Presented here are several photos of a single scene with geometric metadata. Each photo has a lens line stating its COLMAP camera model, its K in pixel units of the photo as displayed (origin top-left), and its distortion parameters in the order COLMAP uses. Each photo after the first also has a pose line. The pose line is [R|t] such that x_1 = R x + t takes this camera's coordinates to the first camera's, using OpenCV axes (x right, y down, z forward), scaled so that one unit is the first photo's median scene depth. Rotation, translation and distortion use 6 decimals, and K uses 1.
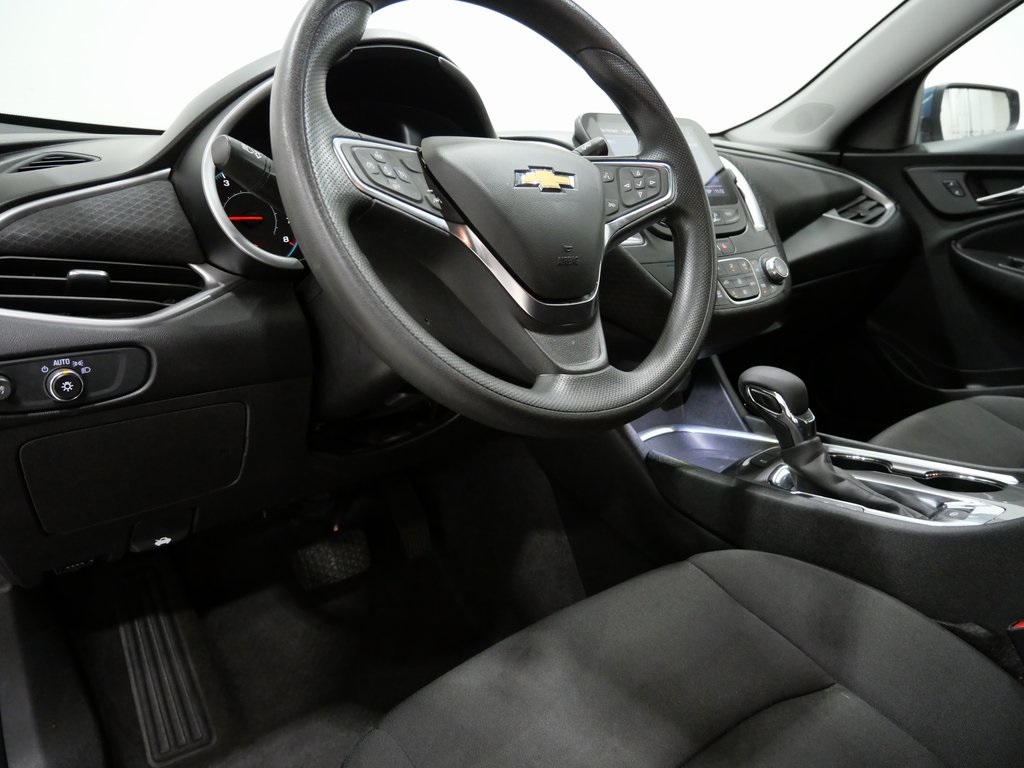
lens RADIAL K [[727.6, 0, 512.0], [0, 727.6, 384.0], [0, 0, 1]] dist [-0.038170, 0.000061]
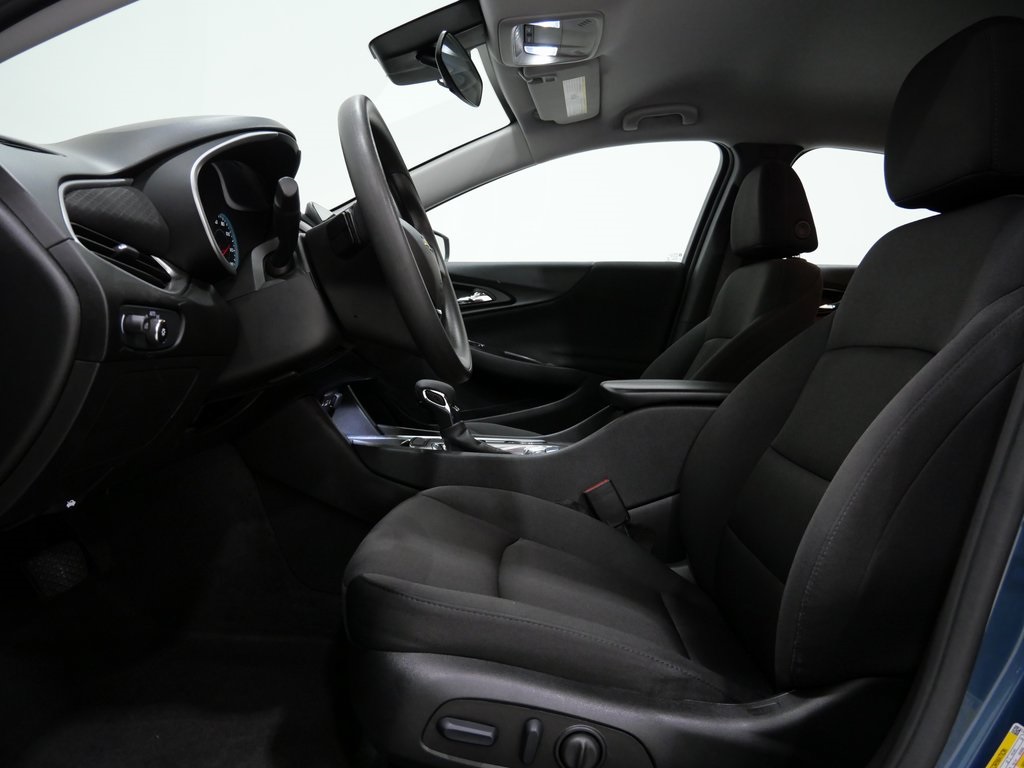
lens RADIAL K [[727.6, 0, 512.0], [0, 727.6, 384.0], [0, 0, 1]] dist [-0.038170, 0.000061]
pose [[0.654617, 0.037866, 0.755012, -0.770239], [0.069175, 0.991554, -0.109705, 0.181448], [-0.752789, 0.124043, 0.646469, -0.185404]]
